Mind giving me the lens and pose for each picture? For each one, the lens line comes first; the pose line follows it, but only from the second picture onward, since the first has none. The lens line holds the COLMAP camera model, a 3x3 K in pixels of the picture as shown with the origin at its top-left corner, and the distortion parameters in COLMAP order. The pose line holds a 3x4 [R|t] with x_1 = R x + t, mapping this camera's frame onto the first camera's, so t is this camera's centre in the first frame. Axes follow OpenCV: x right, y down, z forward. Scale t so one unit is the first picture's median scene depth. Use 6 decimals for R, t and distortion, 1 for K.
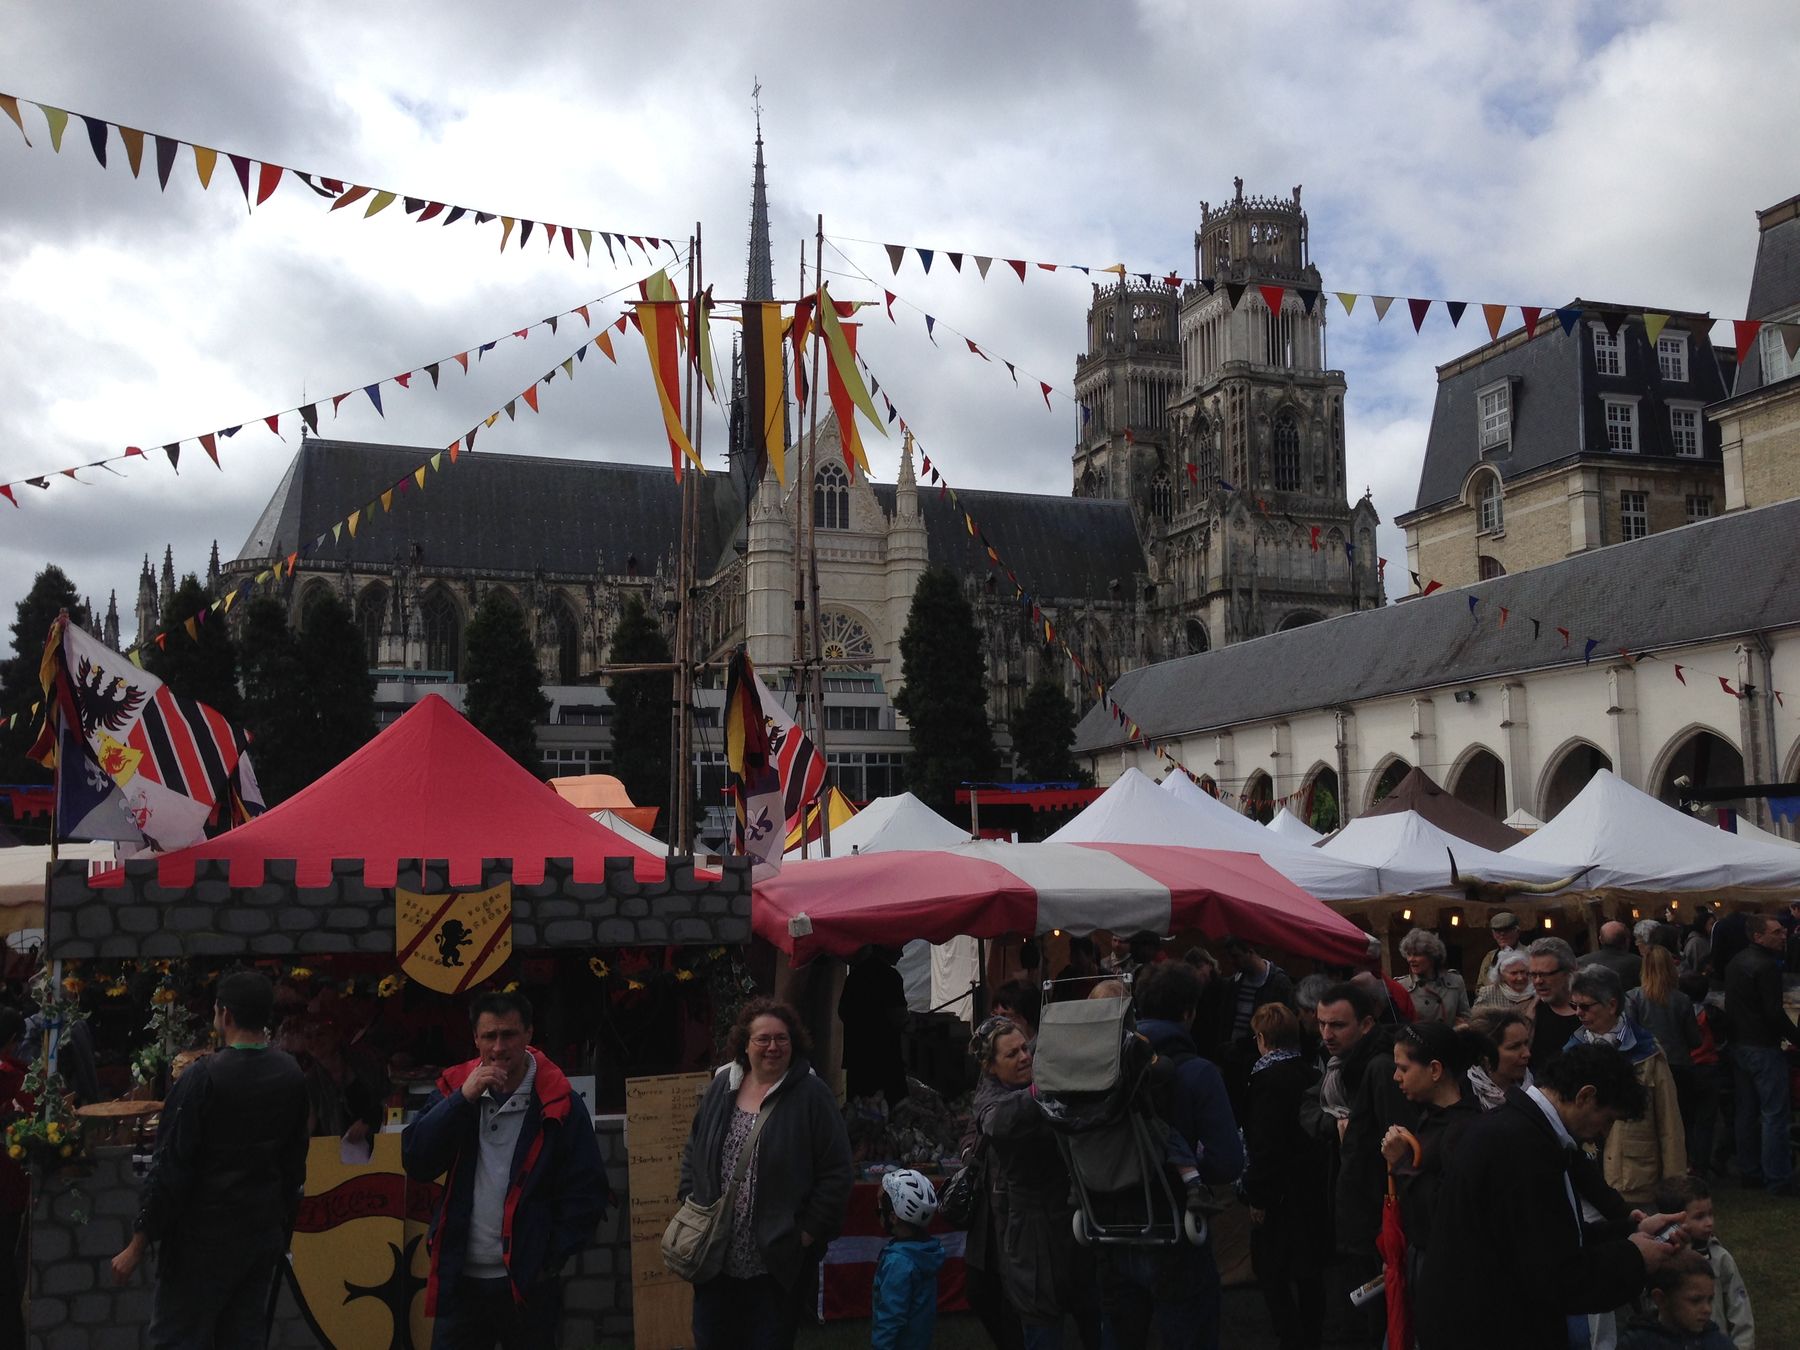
lens RADIAL K [[1698.6, 0, 900.0], [0, 1698.6, 675.0], [0, 0, 1]] dist [0.091476, 0.005701]
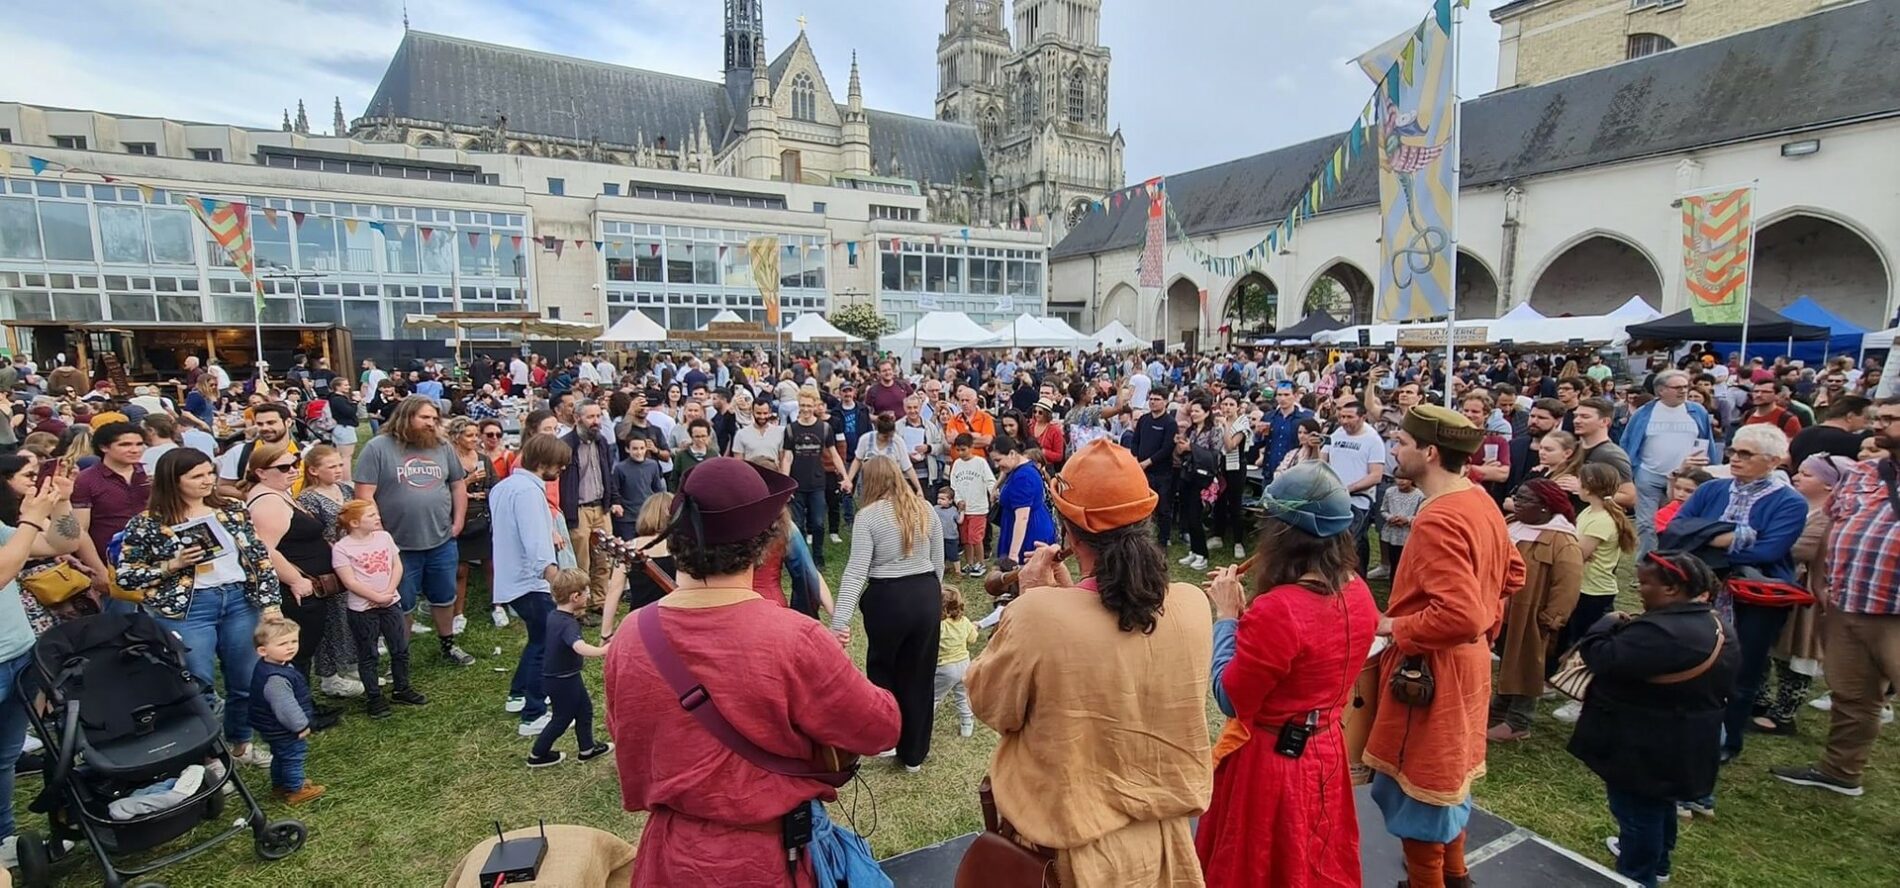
lens RADIAL K [[773.6, 0, 950.0], [0, 773.6, 444.0], [0, 0, 1]] dist [0.000825, -0.000178]
pose [[0.977645, -0.017975, 0.209494, -0.055831], [-0.031369, 0.972720, 0.229850, 0.027395], [-0.207911, -0.231283, 0.950411, 0.237992]]
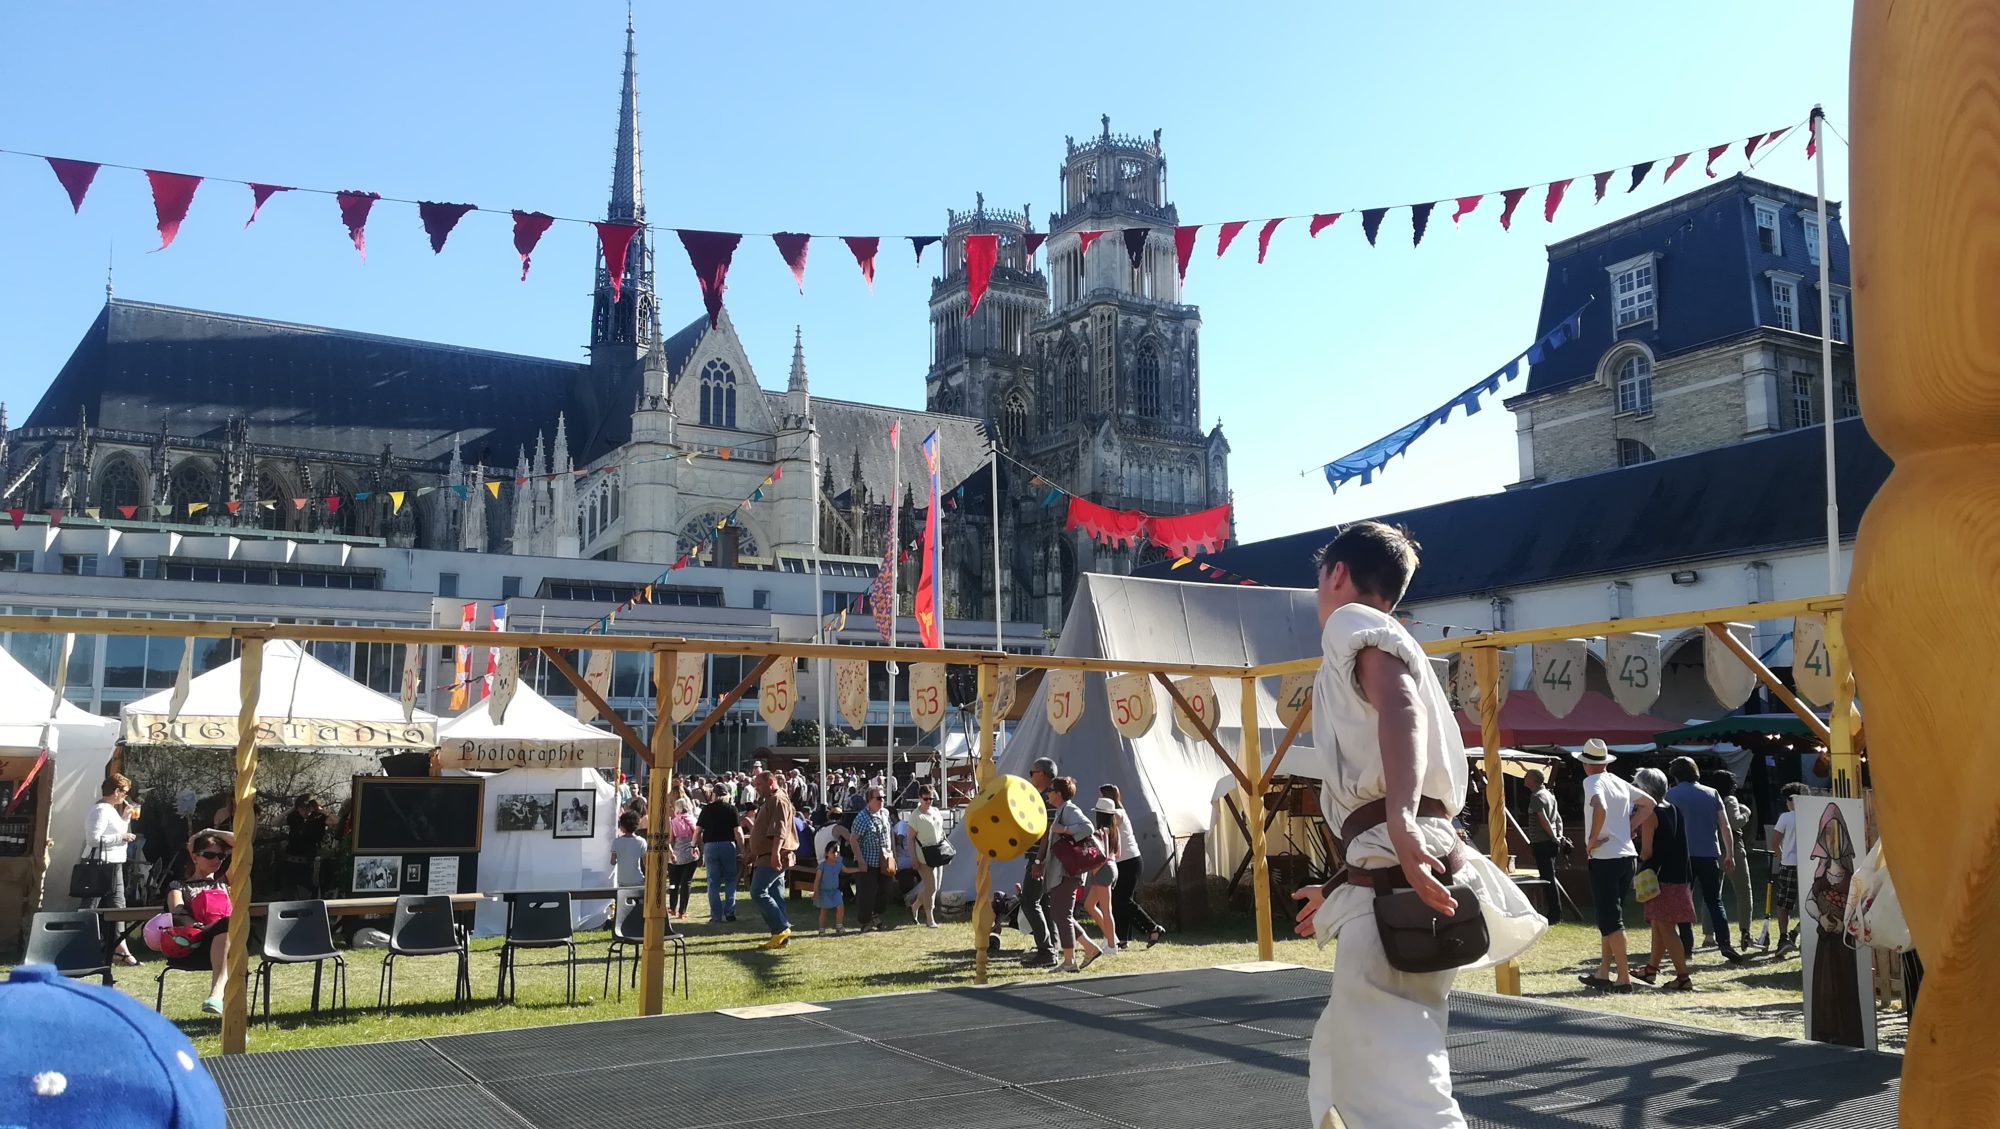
lens RADIAL K [[1574.2, 0, 1000.0], [0, 1574.2, 564.5], [0, 0, 1]] dist [0.097157, -0.143270]
pose [[0.973665, 0.031836, 0.225750, -0.075303], [-0.025601, 0.999207, -0.030492, 0.013987], [-0.226542, 0.023910, 0.973708, 0.087647]]
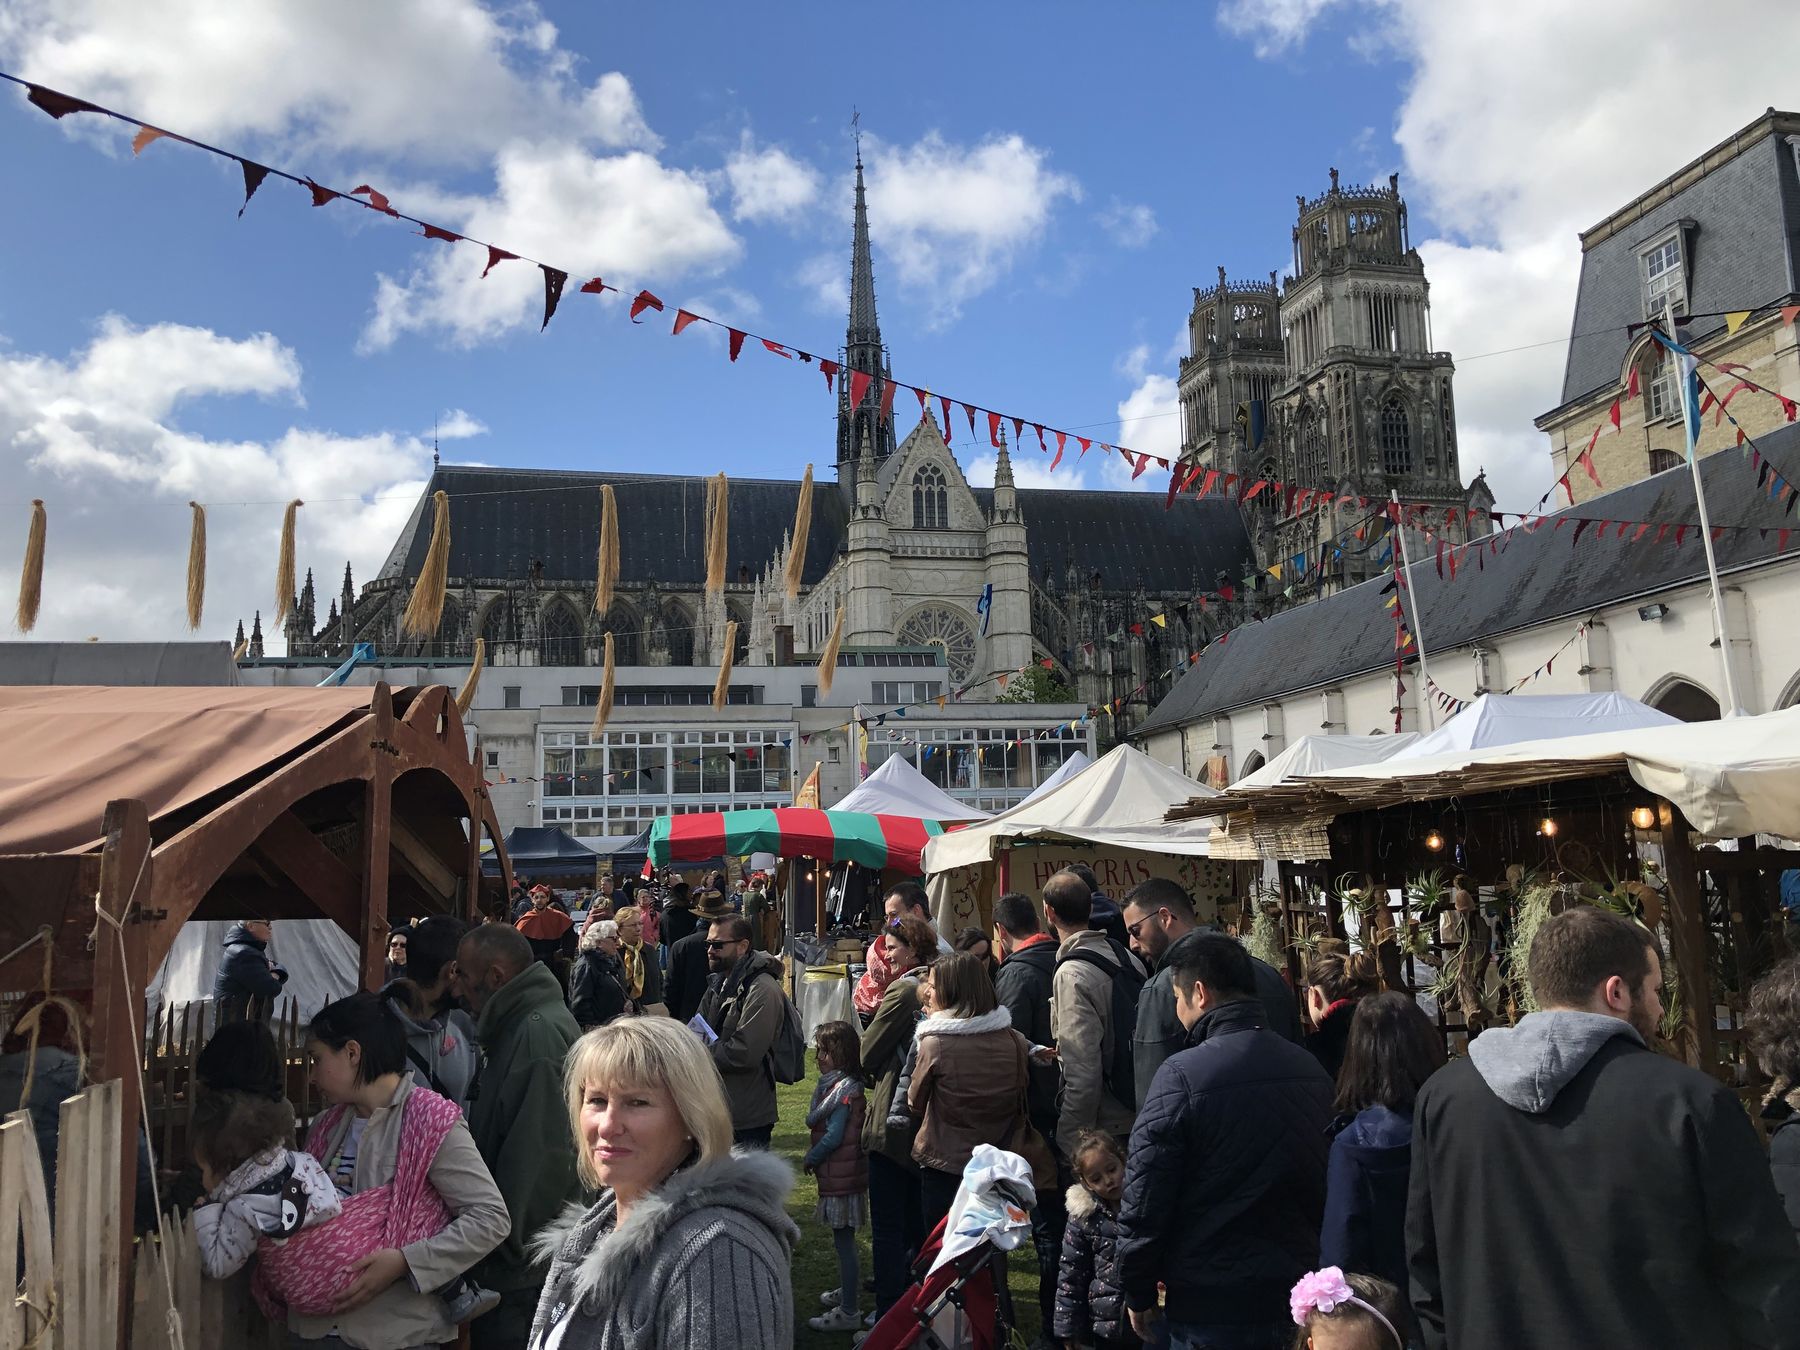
lens RADIAL K [[1488.3, 0, 846.1], [0, 1488.3, 682.3], [0, 0, 1]] dist [-0.008161, -0.008776]
pose [[0.990442, -0.030748, -0.134457, 0.022608], [0.029315, 0.999490, -0.012625, 0.014087], [0.134777, 0.008563, 0.990839, 0.106399]]
